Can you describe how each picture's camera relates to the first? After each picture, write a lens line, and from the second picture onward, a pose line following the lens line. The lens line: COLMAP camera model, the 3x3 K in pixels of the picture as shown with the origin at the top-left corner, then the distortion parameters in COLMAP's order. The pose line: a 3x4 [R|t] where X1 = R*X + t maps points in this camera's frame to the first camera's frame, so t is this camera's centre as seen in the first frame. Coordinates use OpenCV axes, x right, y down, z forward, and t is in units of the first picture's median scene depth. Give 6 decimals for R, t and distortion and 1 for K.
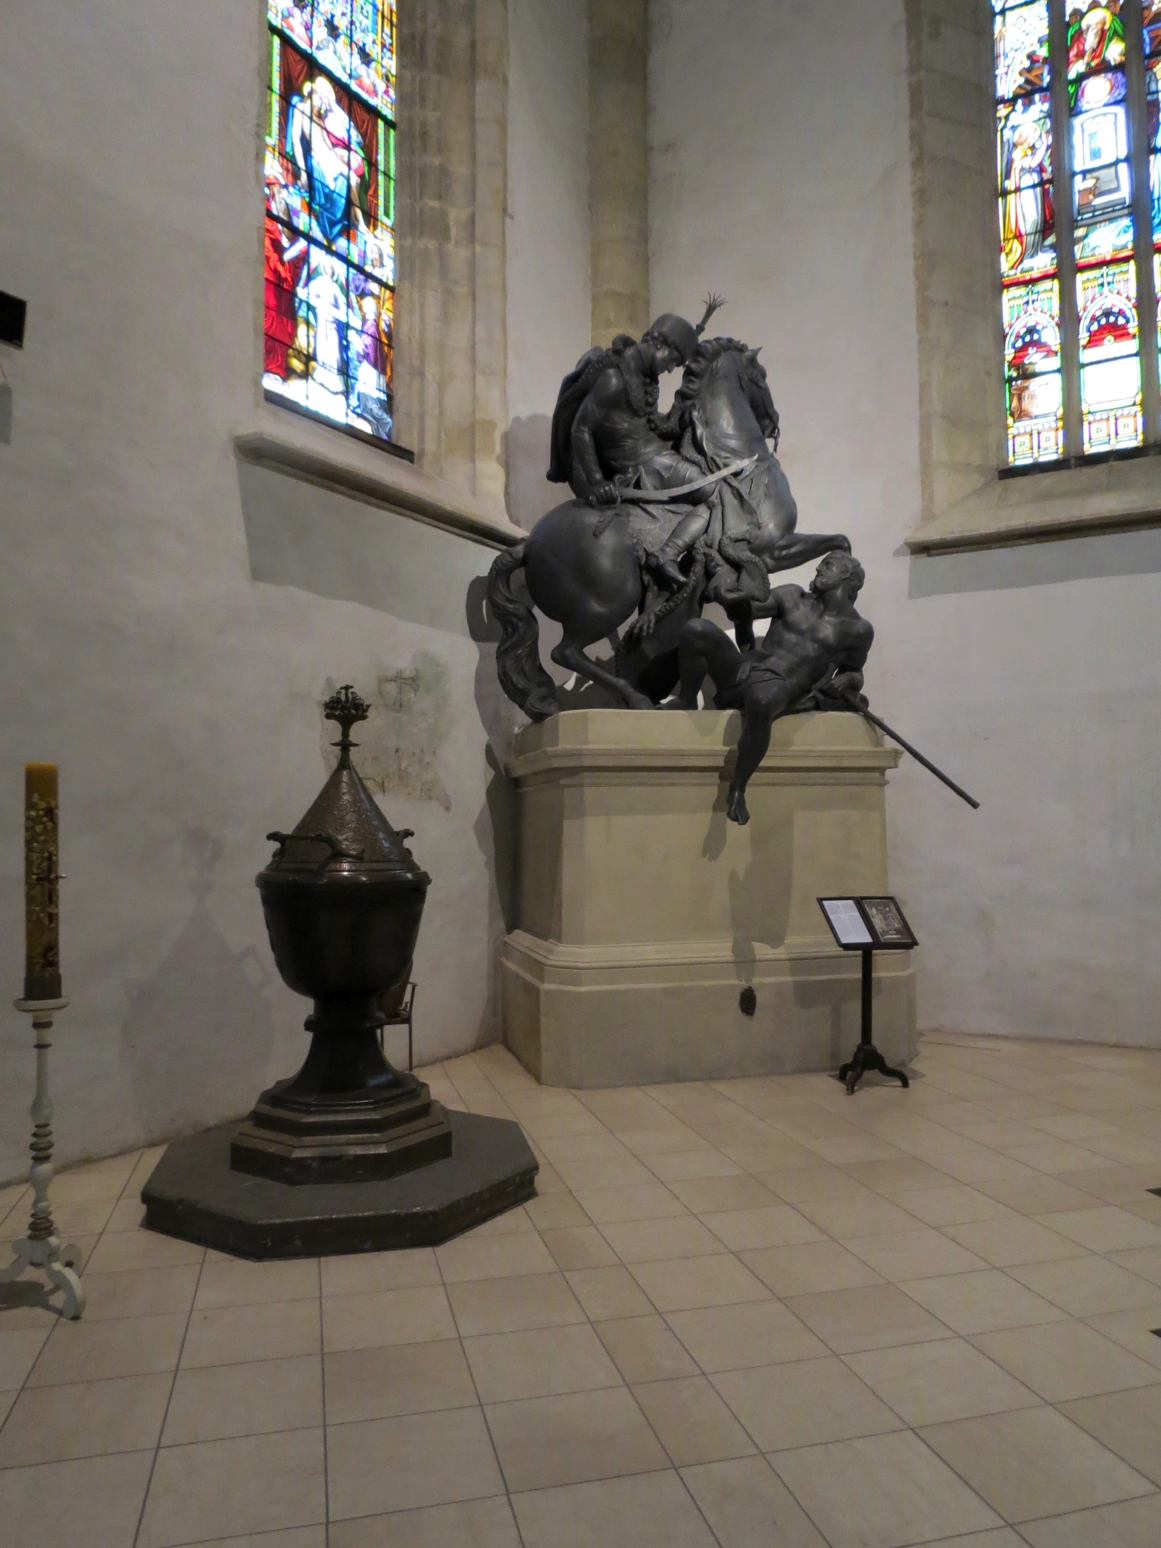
lens RADIAL K [[1151.4, 0, 580.5], [0, 1151.4, 774.0], [0, 0, 1]] dist [-0.002976, 0.006779]
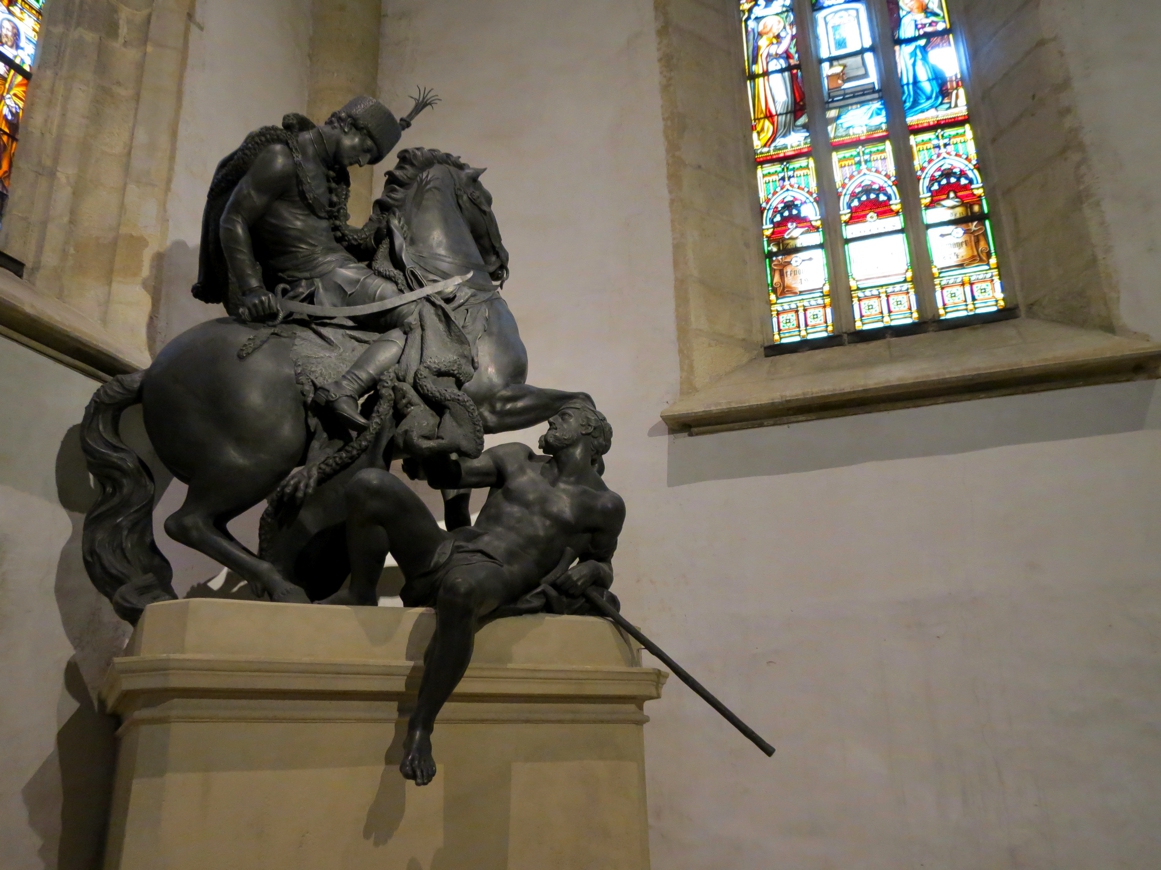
lens RADIAL K [[1037.6, 0, 580.5], [0, 1037.6, 435.0], [0, 0, 1]] dist [-0.040437, 0.016066]
pose [[0.980237, 0.049667, 0.191491, 0.090854], [0.005430, 0.960852, -0.277010, 0.014672], [-0.197752, 0.272575, 0.941593, 0.343678]]
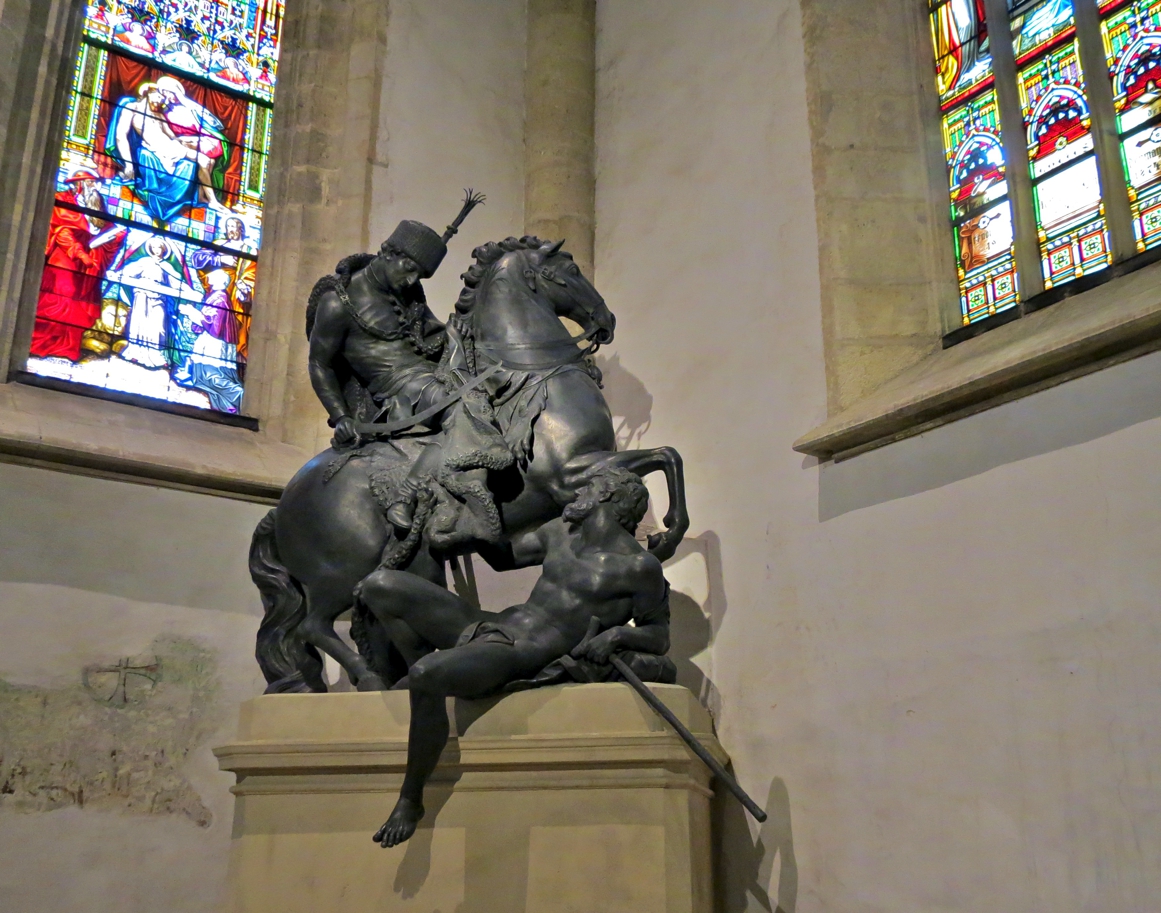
lens RADIAL K [[1175.3, 0, 640.7], [0, 1175.3, 494.1], [0, 0, 1]] dist [-0.011792, -0.010133]
pose [[0.923162, -0.108994, -0.368635, 0.490426], [0.020814, 0.971728, -0.235185, 0.004410], [0.383846, 0.209441, 0.899331, 0.302219]]
